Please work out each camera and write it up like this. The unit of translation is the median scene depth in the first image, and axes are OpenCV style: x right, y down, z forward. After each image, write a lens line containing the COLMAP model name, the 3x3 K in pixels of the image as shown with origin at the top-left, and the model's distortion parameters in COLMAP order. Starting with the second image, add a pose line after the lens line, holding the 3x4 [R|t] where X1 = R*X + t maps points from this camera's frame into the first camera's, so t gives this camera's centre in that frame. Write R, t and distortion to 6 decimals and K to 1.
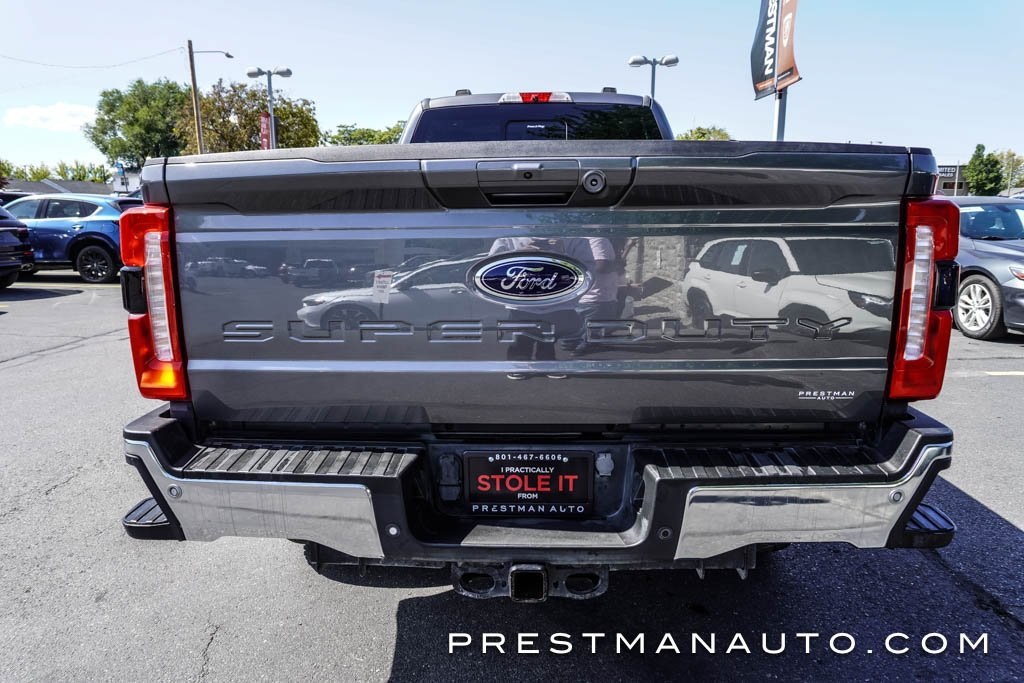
lens RADIAL K [[695.7, 0, 512.0], [0, 695.7, 341.5], [0, 0, 1]] dist [-0.041085, 0.042538]
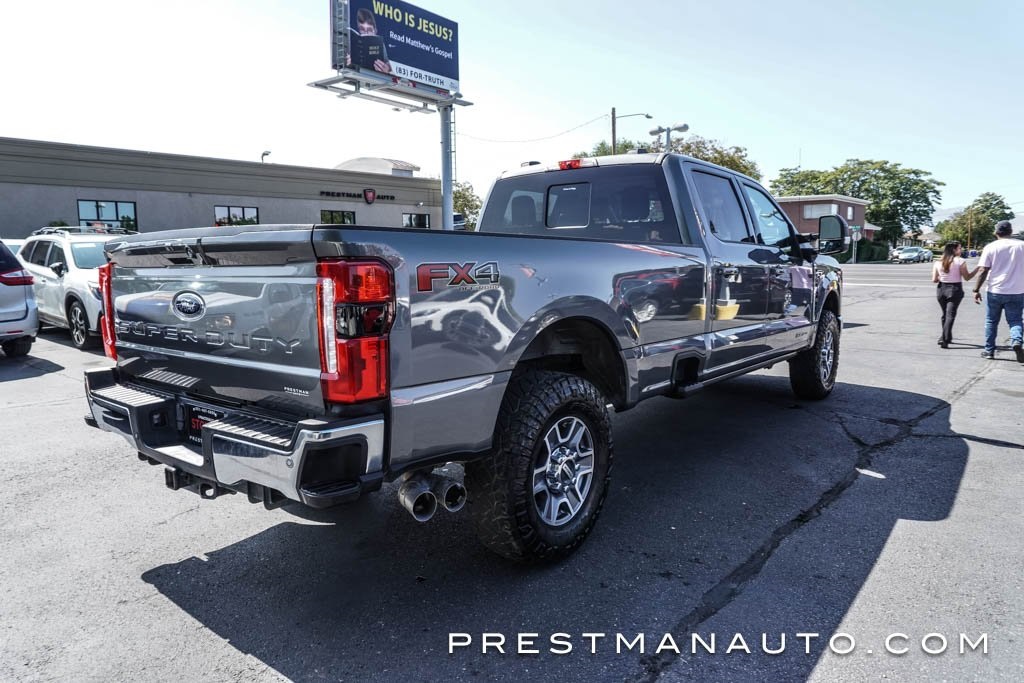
lens RADIAL K [[695.7, 0, 512.0], [0, 695.7, 341.5], [0, 0, 1]] dist [-0.041085, 0.042538]
pose [[0.813662, 0.064920, -0.577703, 0.348760], [-0.100907, 0.994432, -0.030372, -0.007606], [0.572514, 0.083007, 0.815682, 0.016006]]
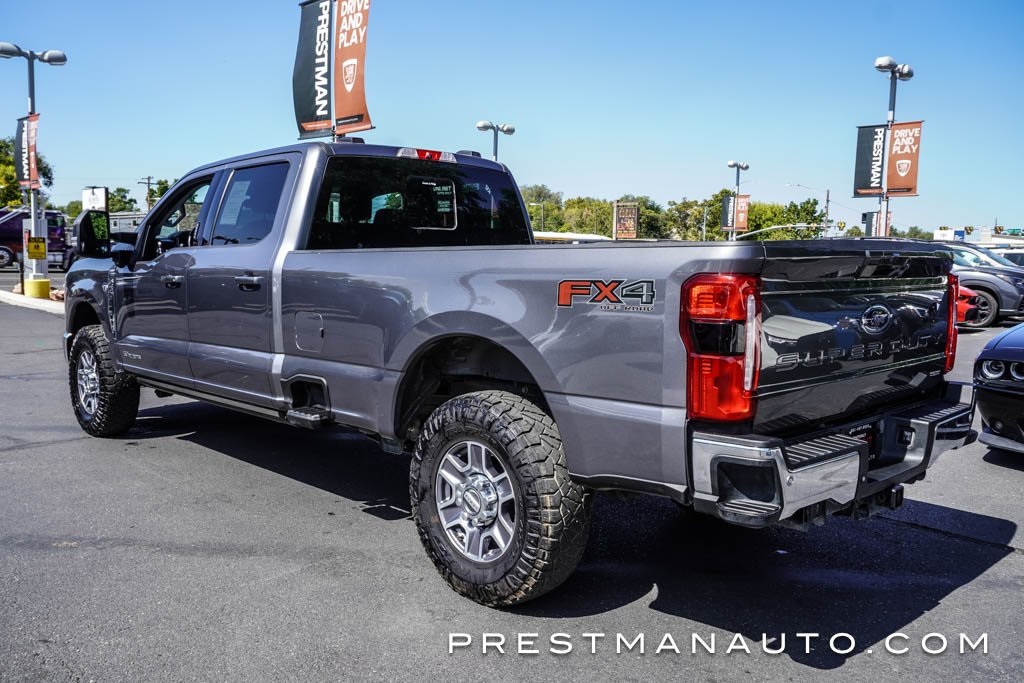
lens RADIAL K [[893.0, 0, 512.0], [0, 893.0, 341.5], [0, 0, 1]] dist [-0.003647, 0.001454]
pose [[0.687003, -0.055244, 0.724551, -0.834652], [0.119434, 0.992130, -0.037599, -0.021605], [-0.716772, 0.112367, 0.688194, 0.053582]]
